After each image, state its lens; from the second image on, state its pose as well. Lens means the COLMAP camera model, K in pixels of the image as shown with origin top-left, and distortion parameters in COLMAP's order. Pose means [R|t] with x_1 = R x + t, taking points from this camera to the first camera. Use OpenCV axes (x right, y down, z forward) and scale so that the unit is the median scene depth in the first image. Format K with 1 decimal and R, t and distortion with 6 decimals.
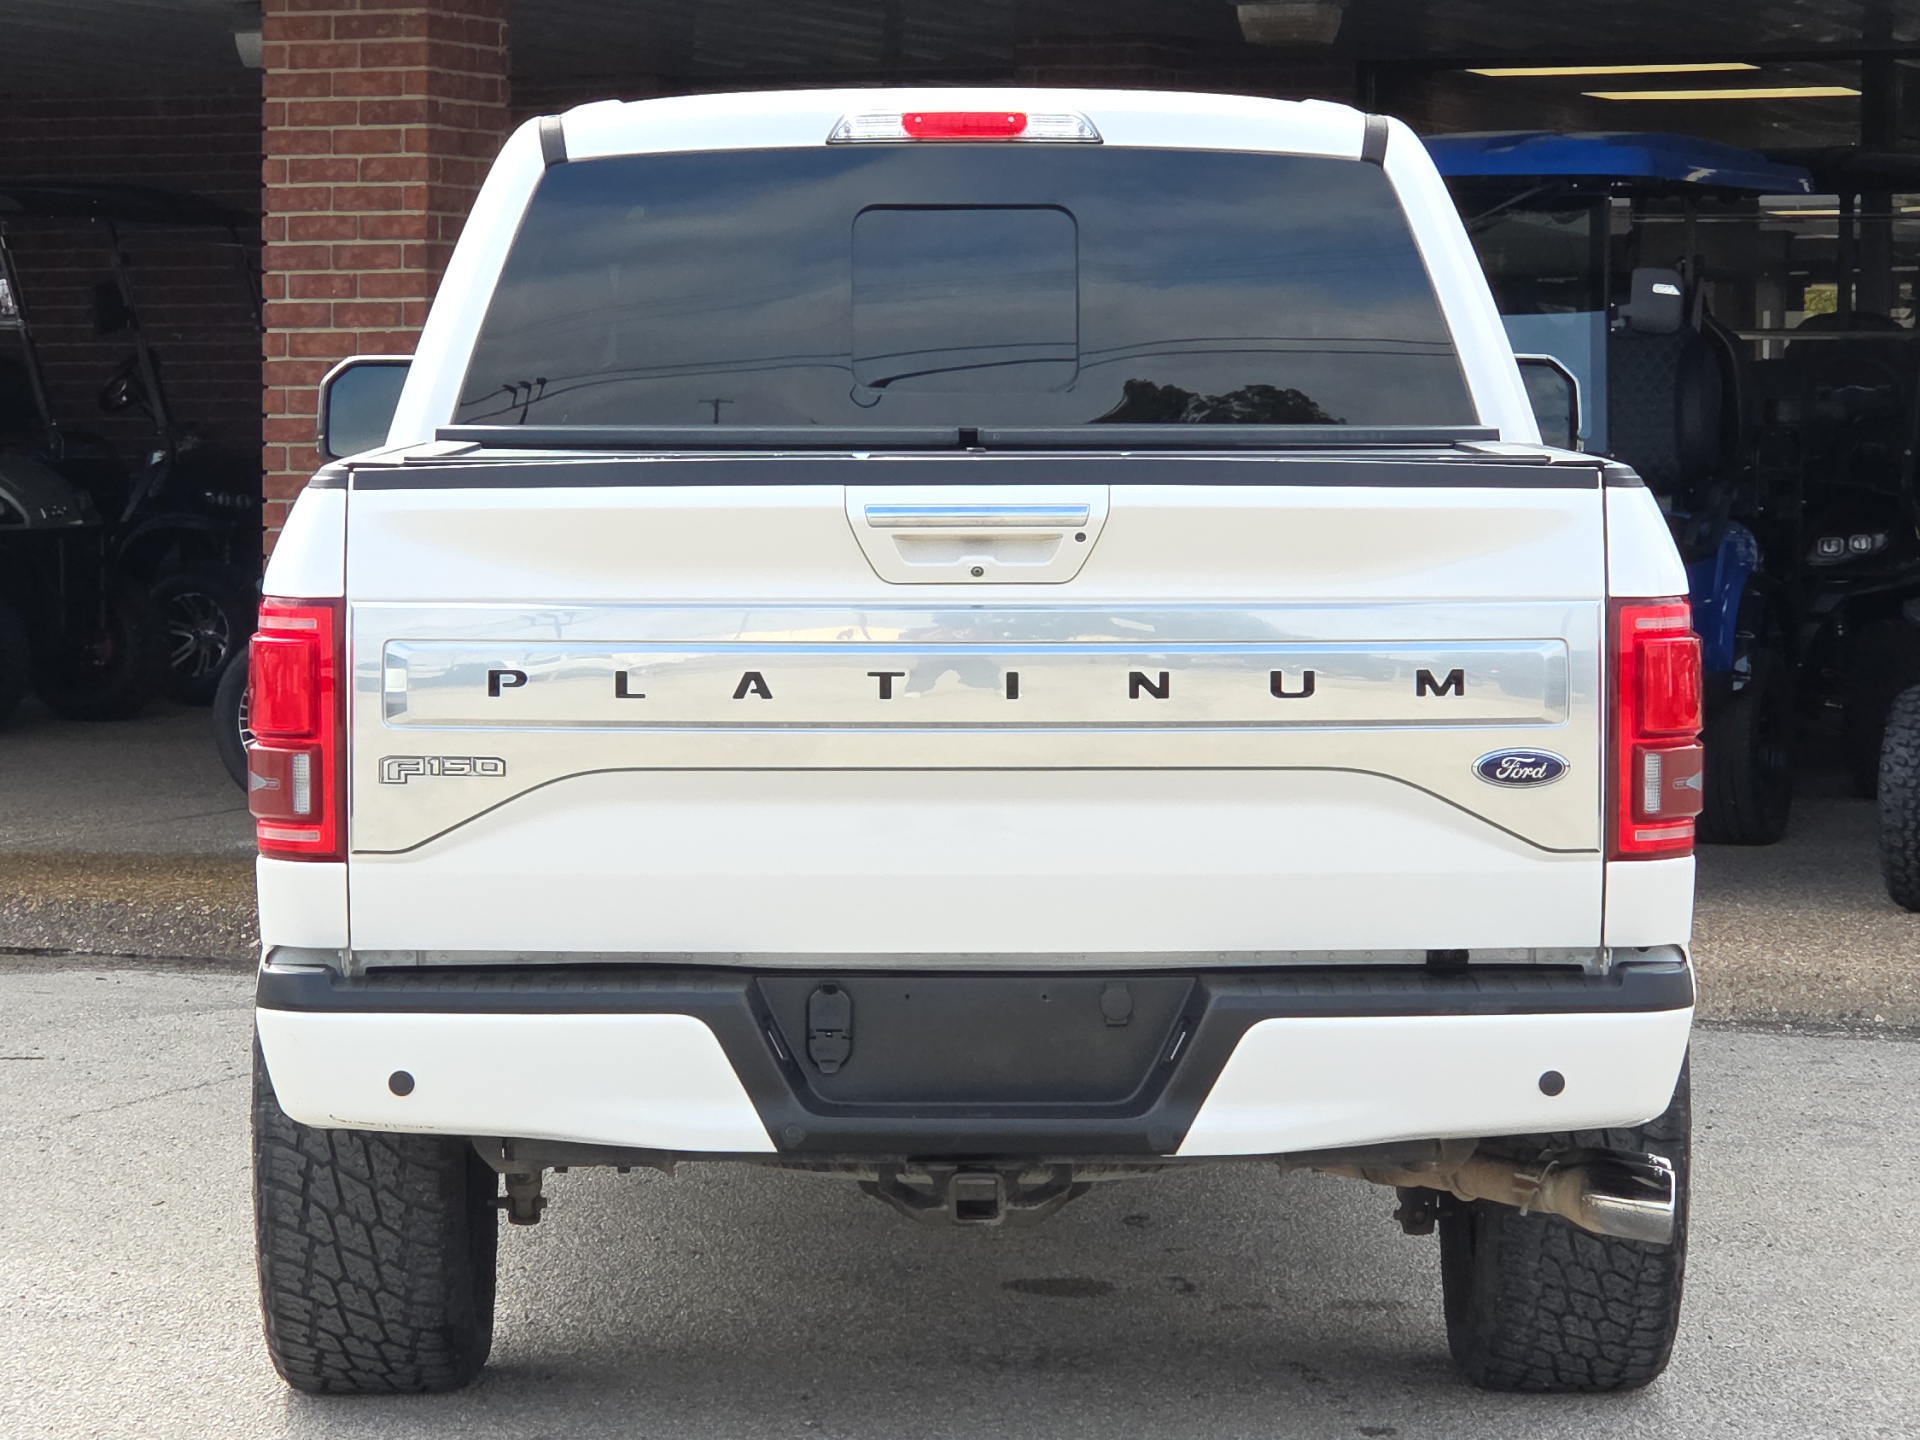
lens RADIAL K [[5892.1, 0, 956.3], [0, 5892.1, 711.4], [0, 0, 1]] dist [-0.412711, 0.000000]
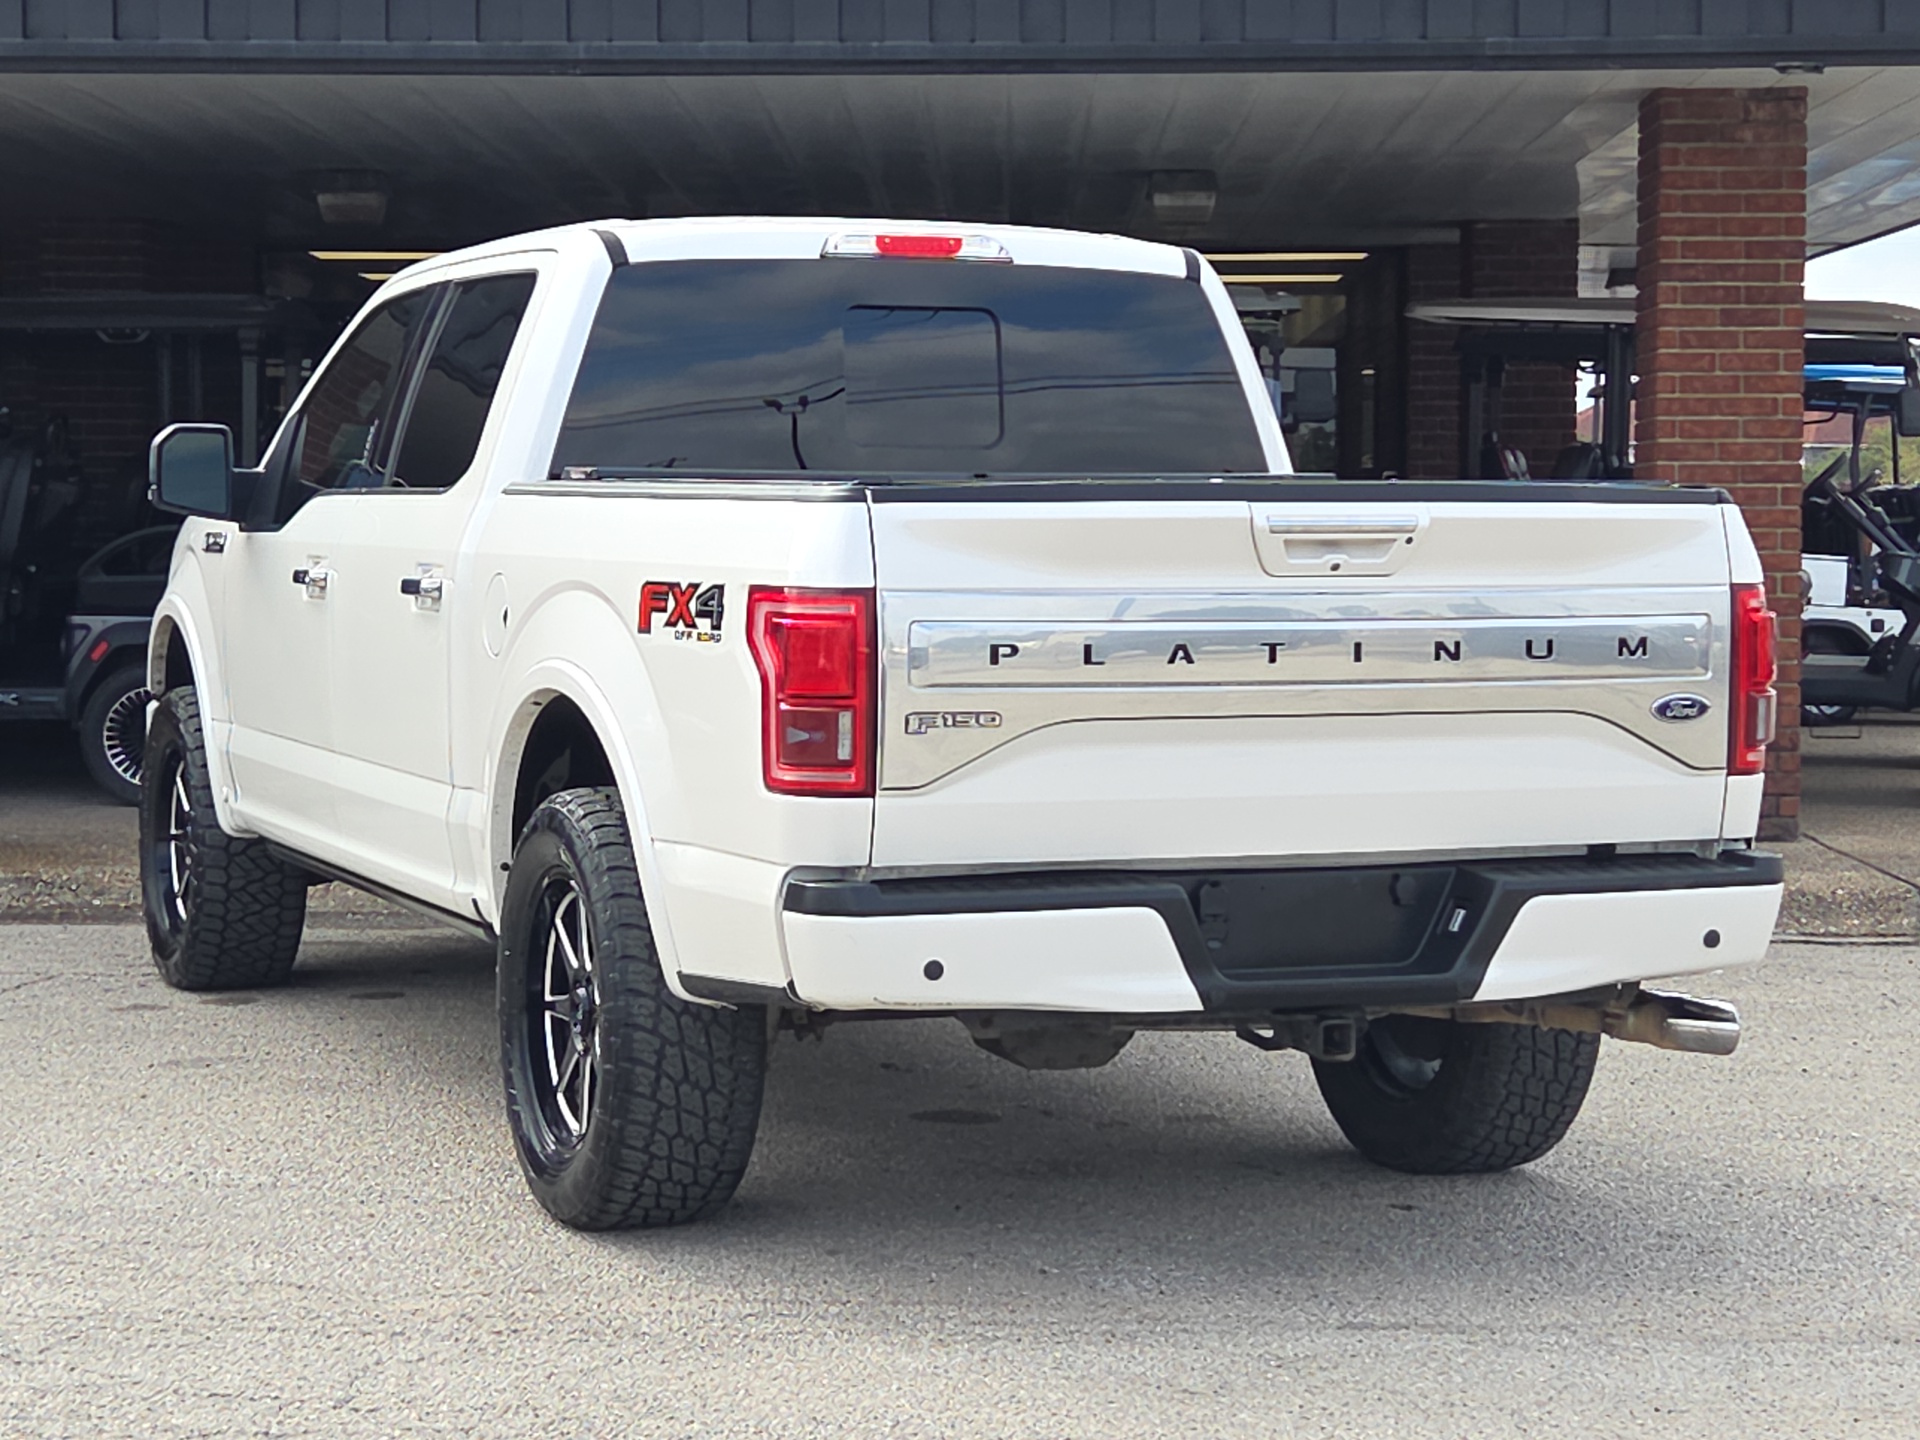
lens RADIAL K [[3969.3, 0, 967.2], [0, 3969.3, 713.4], [0, 0, 1]] dist [0.098783, 0.000000]
pose [[0.930145, -0.015804, 0.366853, -0.395234], [0.017045, 0.999855, -0.000141, 0.007977], [-0.366797, 0.006384, 0.930279, 0.194670]]
